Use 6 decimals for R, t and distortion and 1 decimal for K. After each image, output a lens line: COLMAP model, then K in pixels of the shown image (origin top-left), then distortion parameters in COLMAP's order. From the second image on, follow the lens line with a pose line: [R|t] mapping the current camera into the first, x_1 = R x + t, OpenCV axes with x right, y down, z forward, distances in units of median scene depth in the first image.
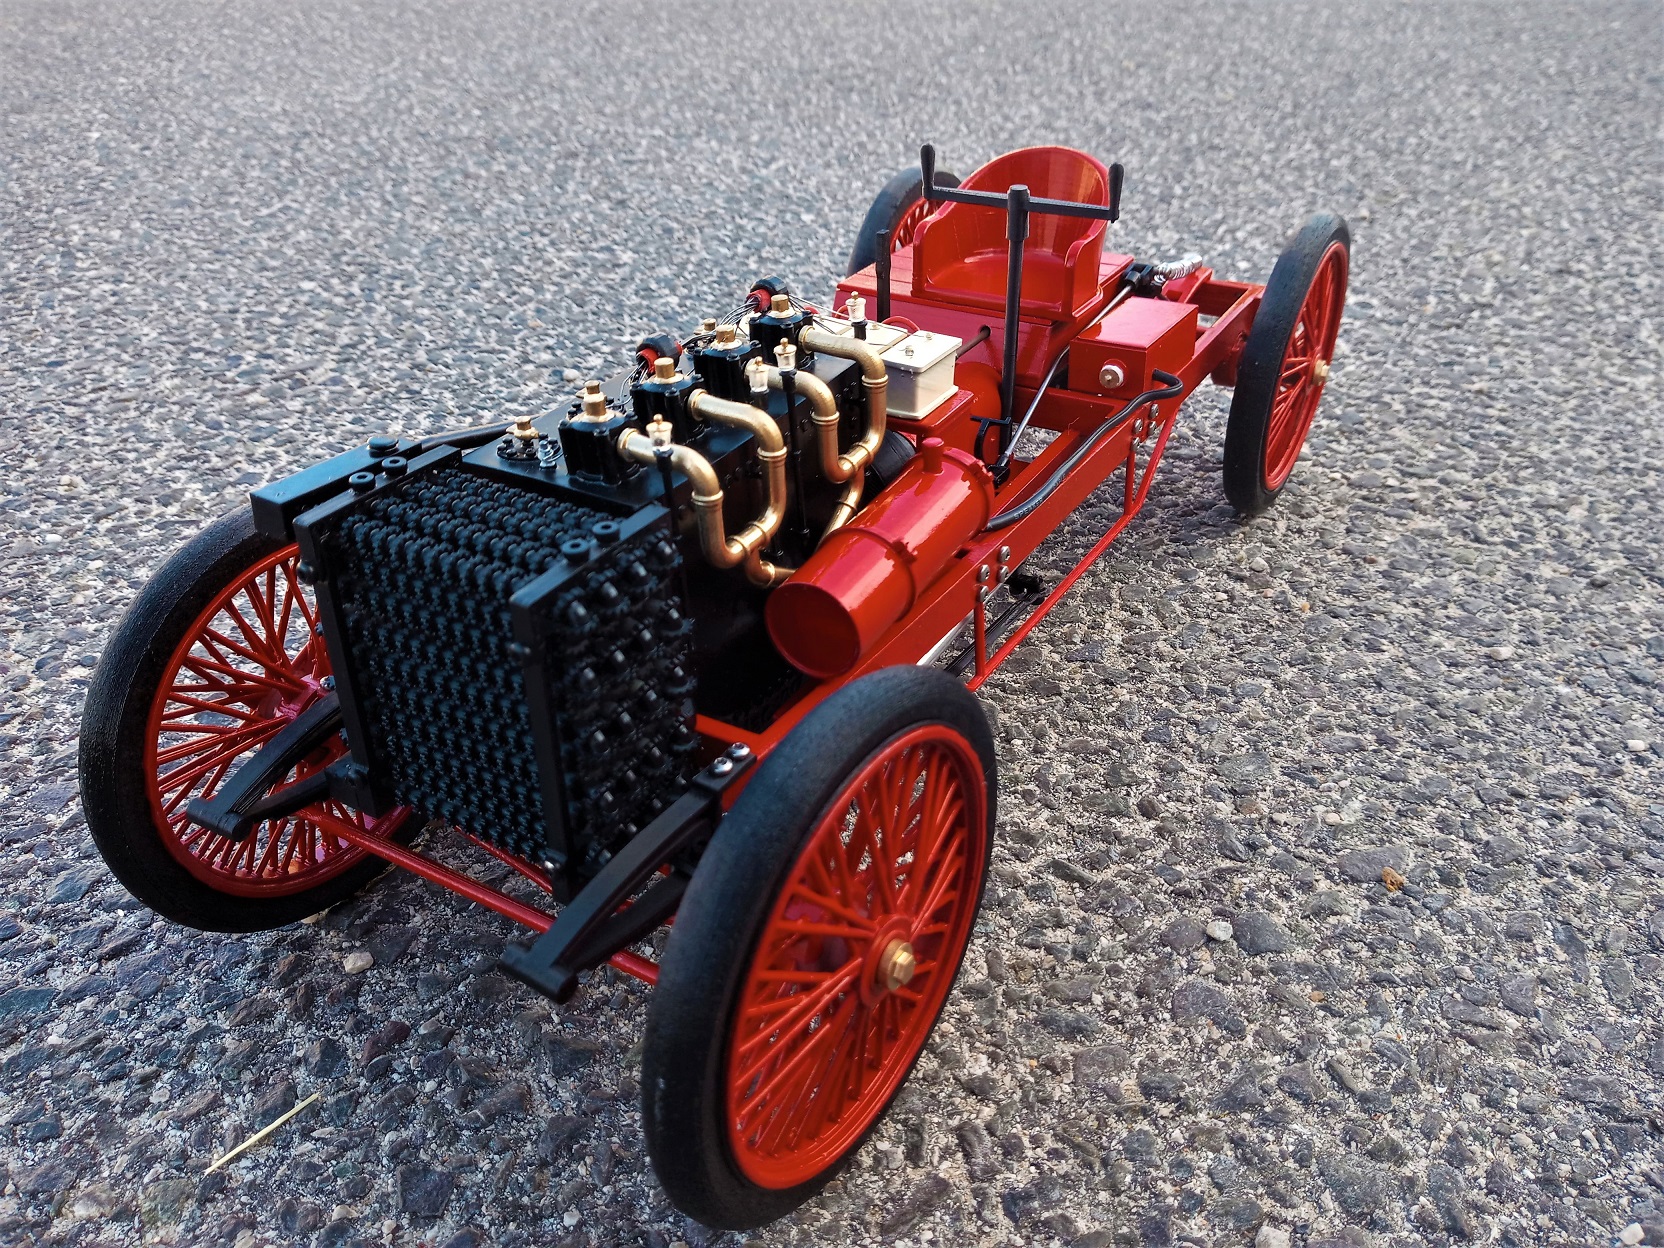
lens RADIAL K [[1334.7, 0, 832.0], [0, 1334.7, 624.0], [0, 0, 1]] dist [-0.005058, -0.020729]
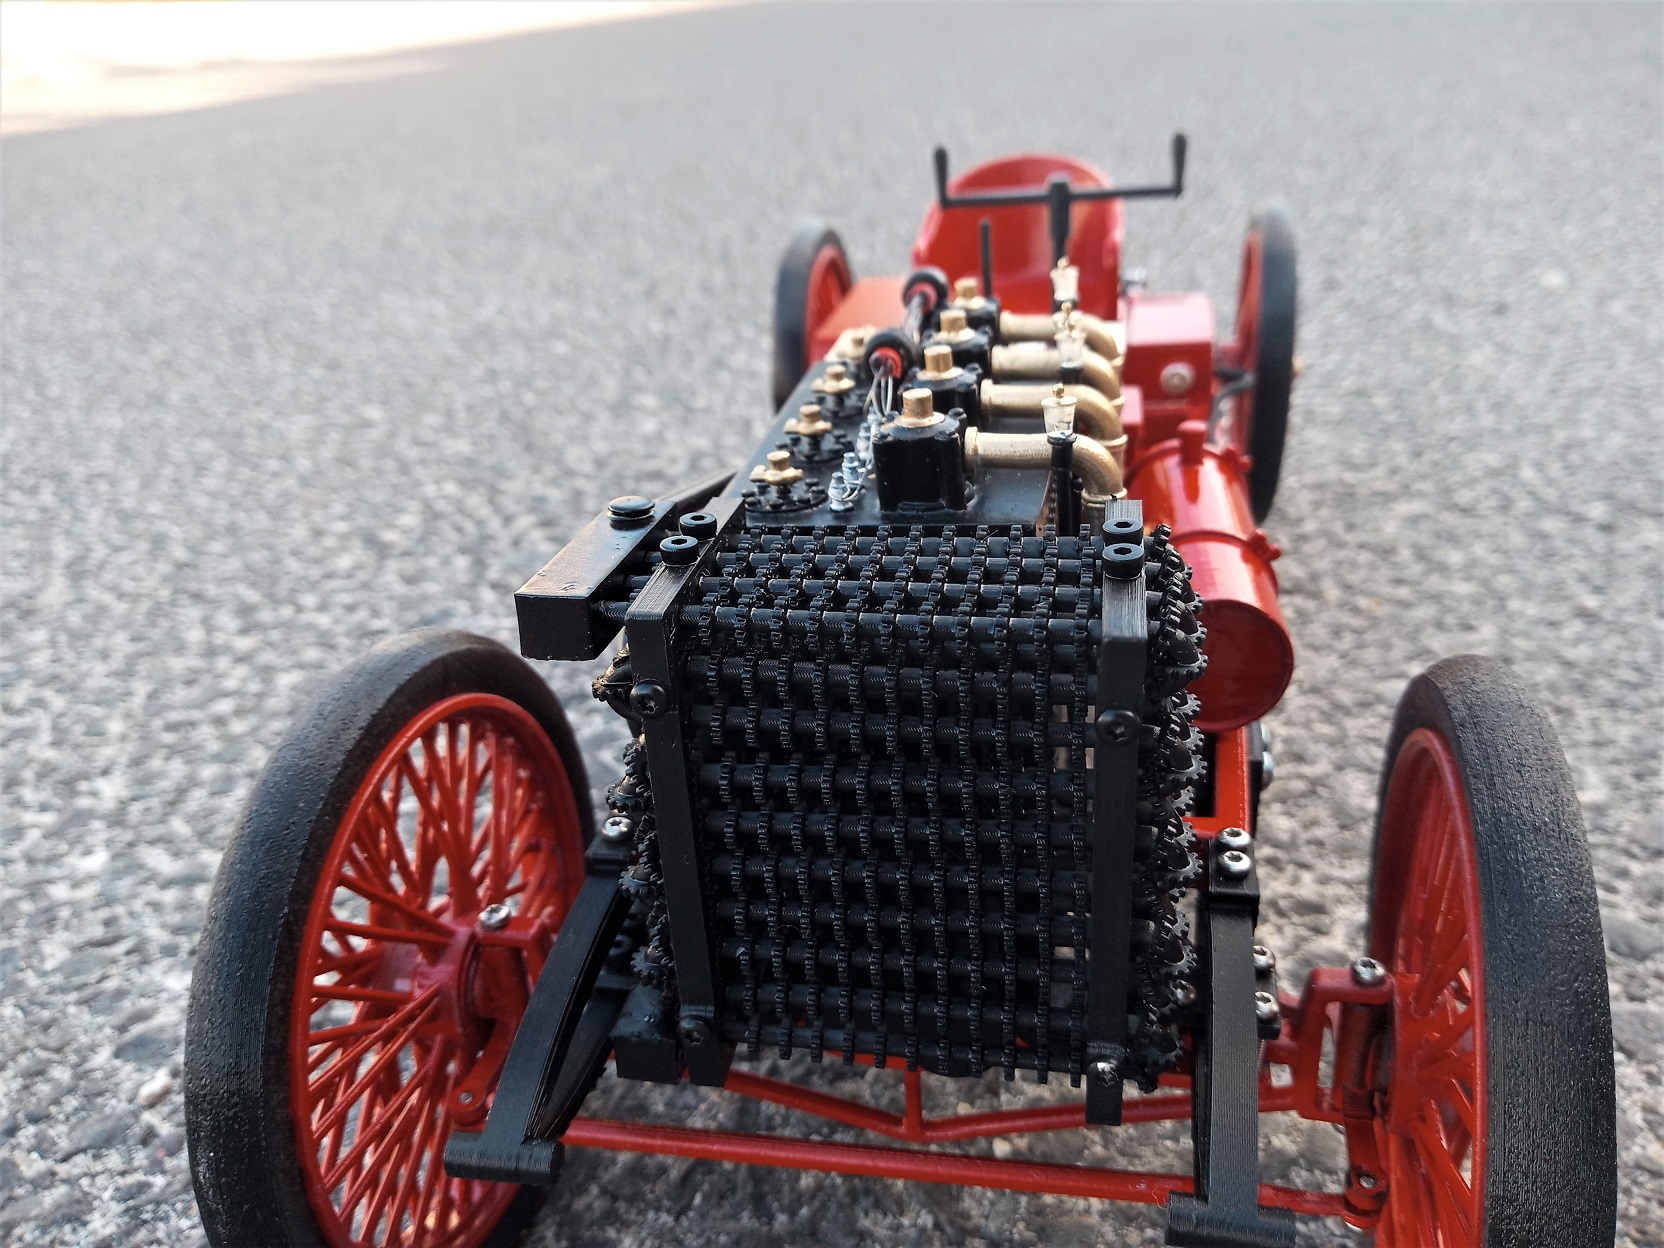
lens RADIAL K [[1325.8, 0, 832.0], [0, 1325.8, 624.0], [0, 0, 1]] dist [-0.006959, -0.008544]
pose [[0.932382, -0.191762, 0.306415, -0.321493], [0.230485, 0.968399, -0.095286, 0.001454], [-0.278460, 0.159467, 0.947117, 0.268004]]
